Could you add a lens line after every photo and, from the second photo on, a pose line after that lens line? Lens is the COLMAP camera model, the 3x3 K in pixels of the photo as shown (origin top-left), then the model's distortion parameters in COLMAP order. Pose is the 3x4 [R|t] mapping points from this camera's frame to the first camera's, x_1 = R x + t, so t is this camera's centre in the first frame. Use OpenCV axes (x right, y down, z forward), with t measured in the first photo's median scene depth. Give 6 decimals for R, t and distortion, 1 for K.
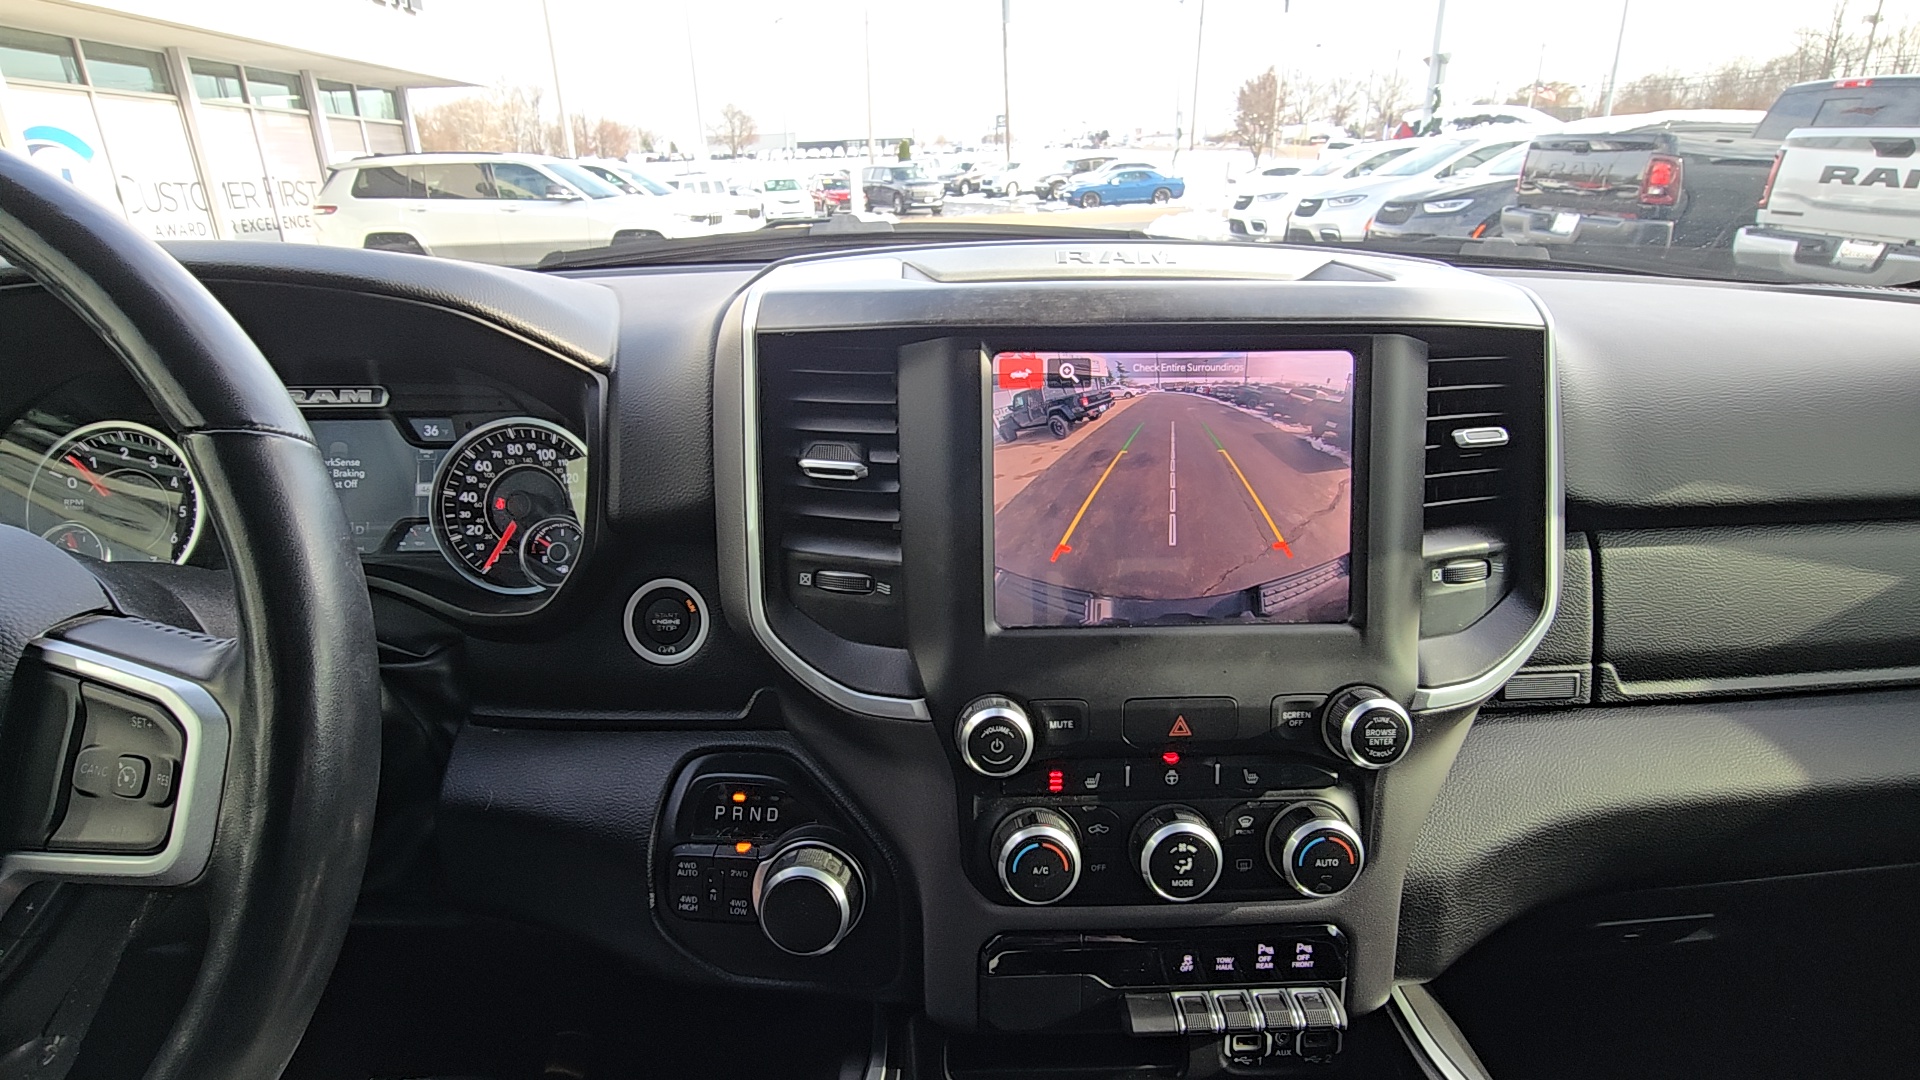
lens RADIAL K [[971.3, 0, 959.6], [0, 971.3, 580.6], [0, 0, 1]] dist [0.005408, -0.011517]
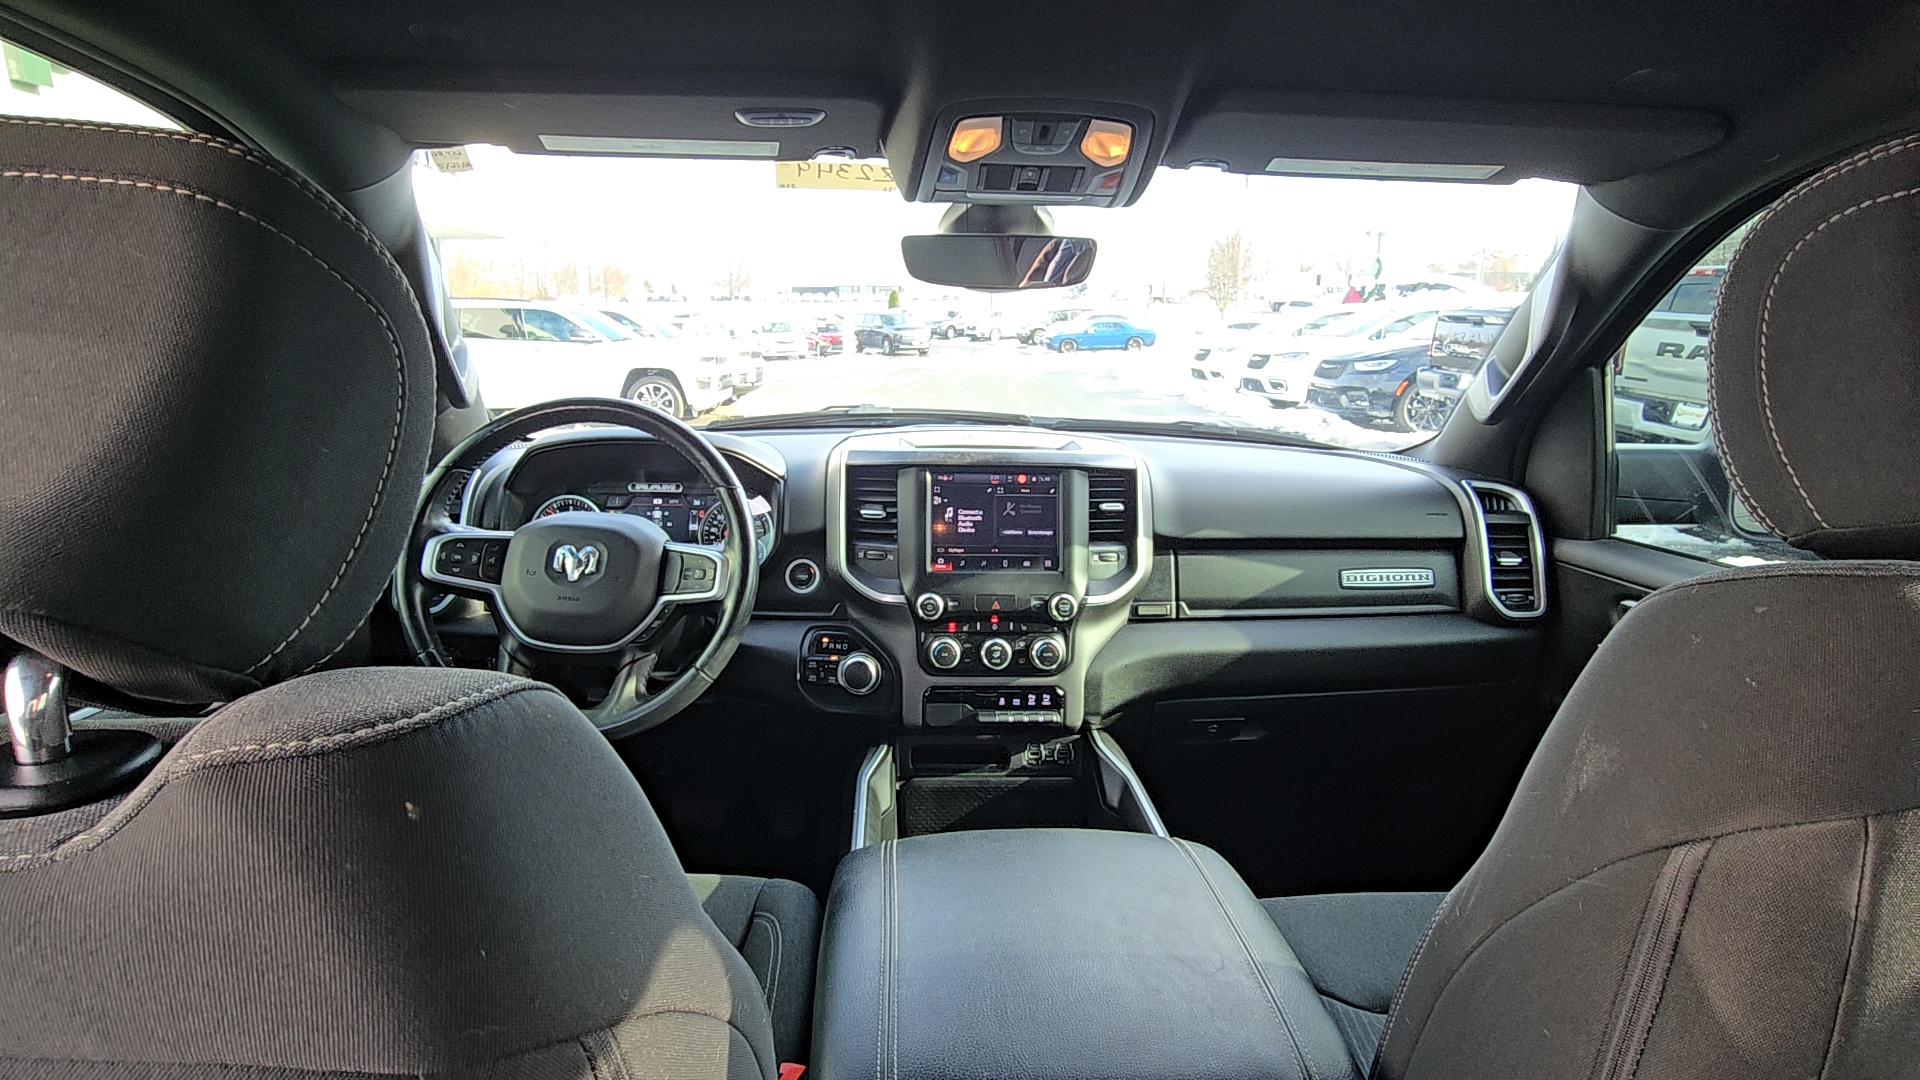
lens RADIAL K [[984.4, 0, 951.2], [0, 984.4, 546.1], [0, 0, 1]] dist [0.006835, -0.000324]
pose [[0.999795, 0.018030, 0.009204, 0.056174], [-0.016235, 0.985743, -0.167472, 0.371081], [-0.012092, 0.167288, 0.985834, -1.469604]]
